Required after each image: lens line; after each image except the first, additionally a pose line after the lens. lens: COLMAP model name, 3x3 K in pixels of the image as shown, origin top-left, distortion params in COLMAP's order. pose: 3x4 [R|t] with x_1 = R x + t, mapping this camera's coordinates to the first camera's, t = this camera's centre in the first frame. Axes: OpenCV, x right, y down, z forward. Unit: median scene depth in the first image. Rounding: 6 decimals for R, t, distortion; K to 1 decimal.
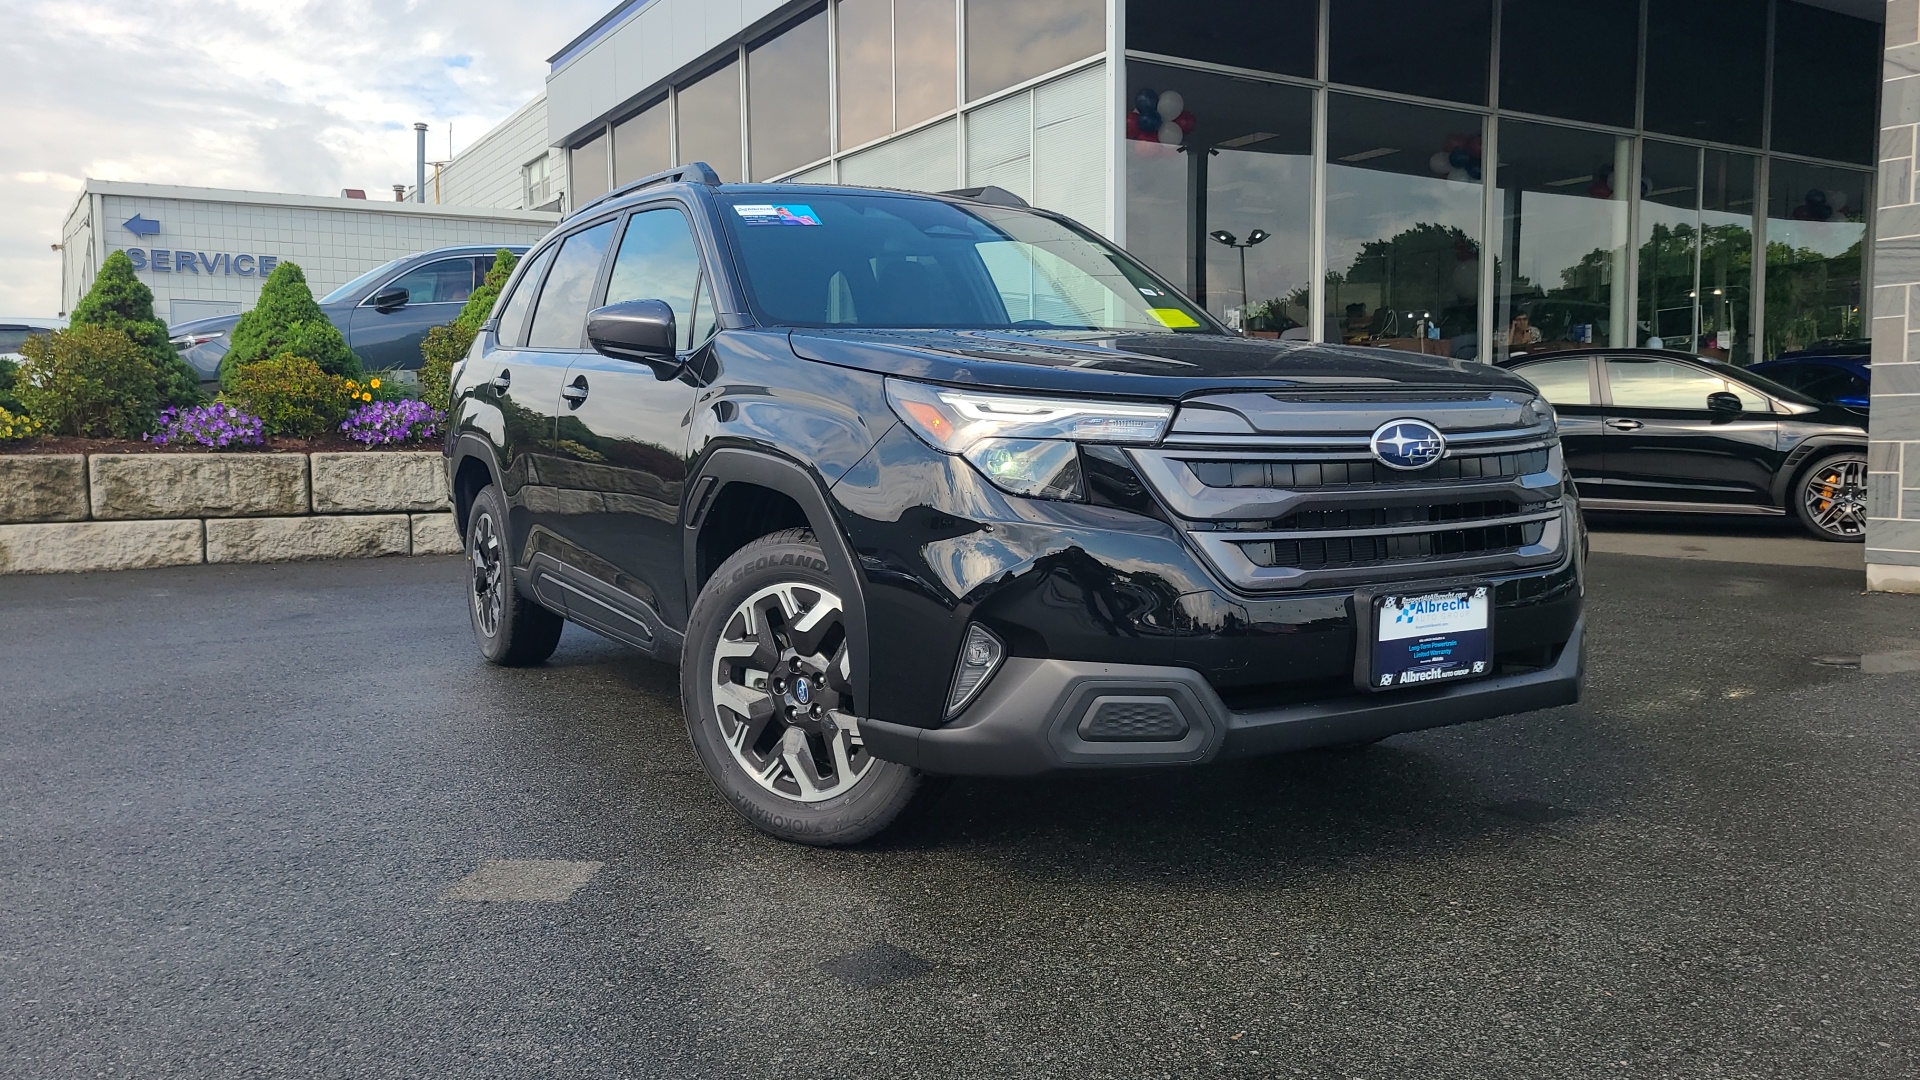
lens RADIAL K [[1397.3, 0, 960.0], [0, 1397.3, 540.0], [0, 0, 1]] dist [0.150659, -0.300333]
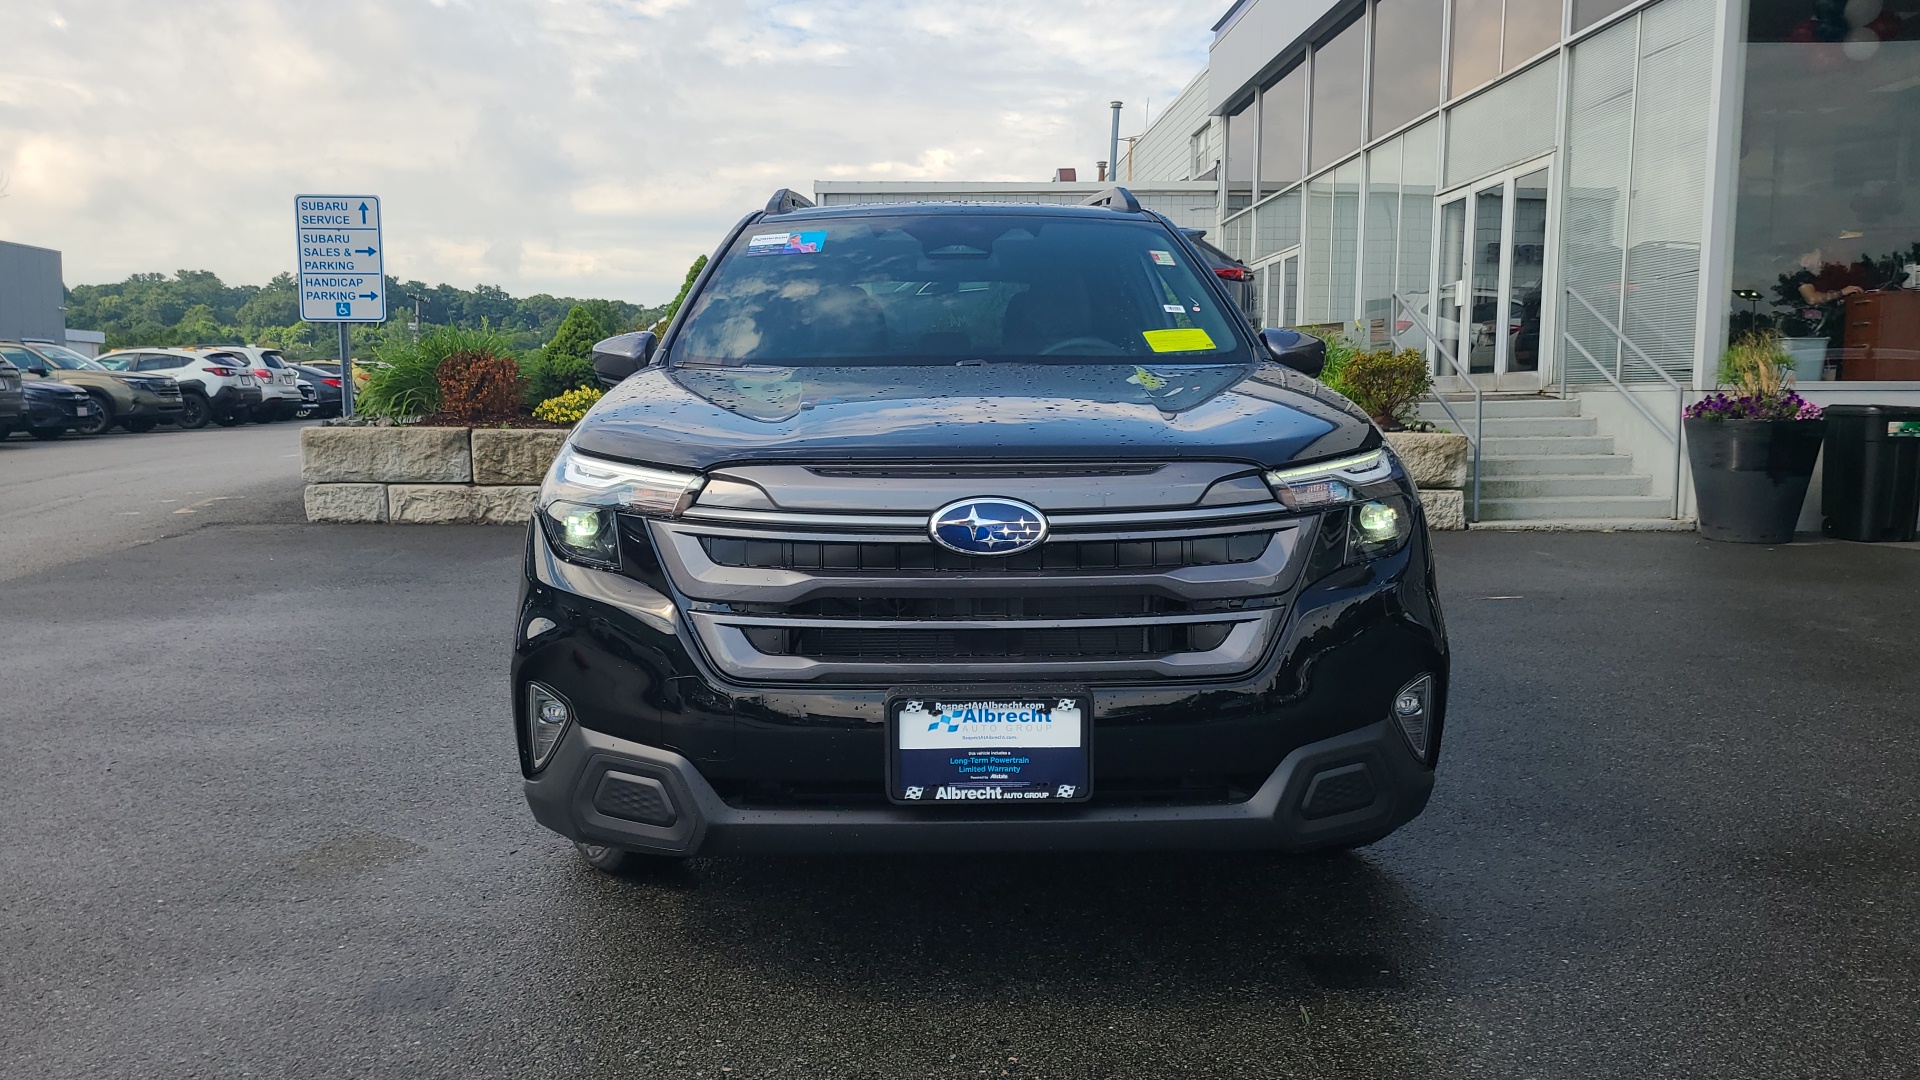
lens RADIAL K [[1455.3, 0, 960.0], [0, 1455.3, 540.0], [0, 0, 1]] dist [0.011204, 0.001401]
pose [[0.870438, 0.060229, -0.488580, 0.734156], [-0.048323, 0.998148, 0.036955, -0.091000], [0.489901, -0.008557, 0.871736, 0.211262]]
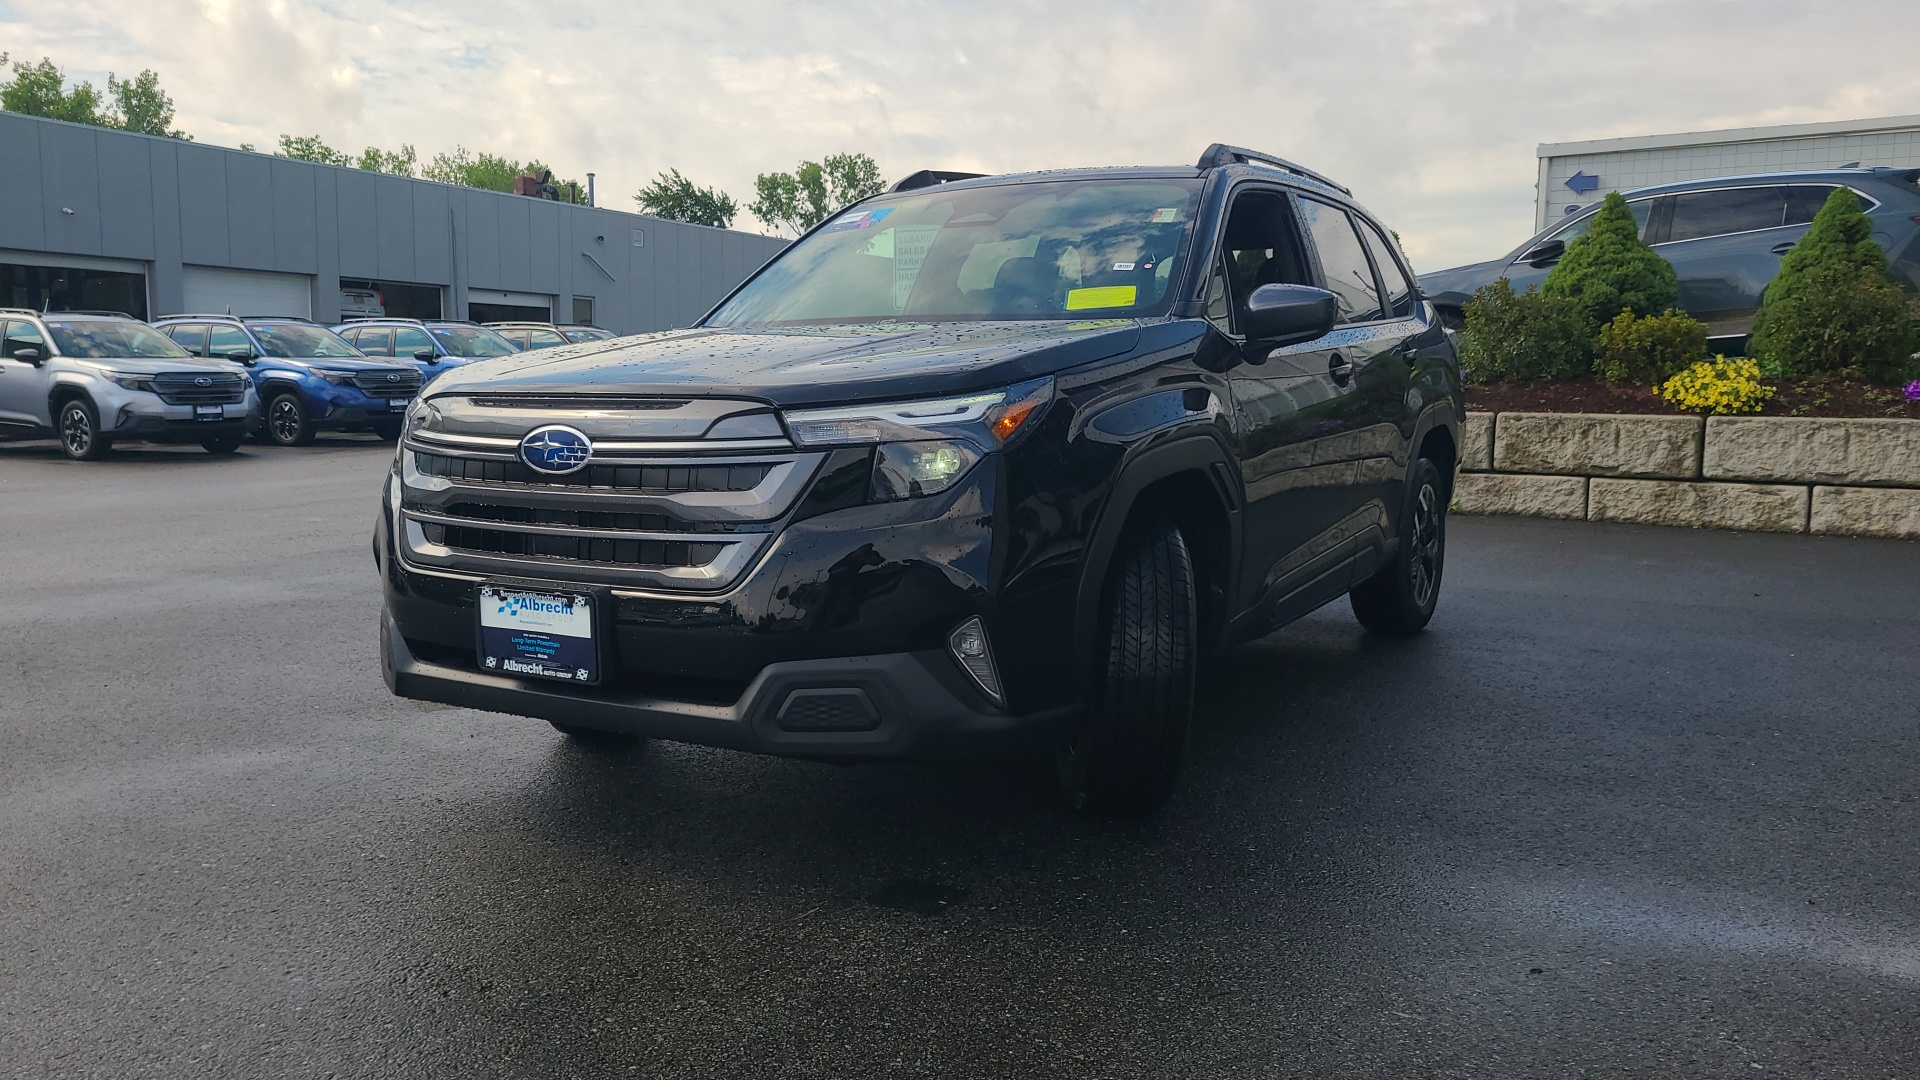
lens RADIAL K [[1511.6, 0, 997.8], [0, 1511.6, 571.1], [0, 0, 1]] dist [0.053698, 0.001749]
pose [[0.488278, 0.123483, -0.863908, 1.444235], [-0.083577, 0.992005, 0.094555, -0.111019], [0.868677, 0.026034, 0.494695, 0.727582]]
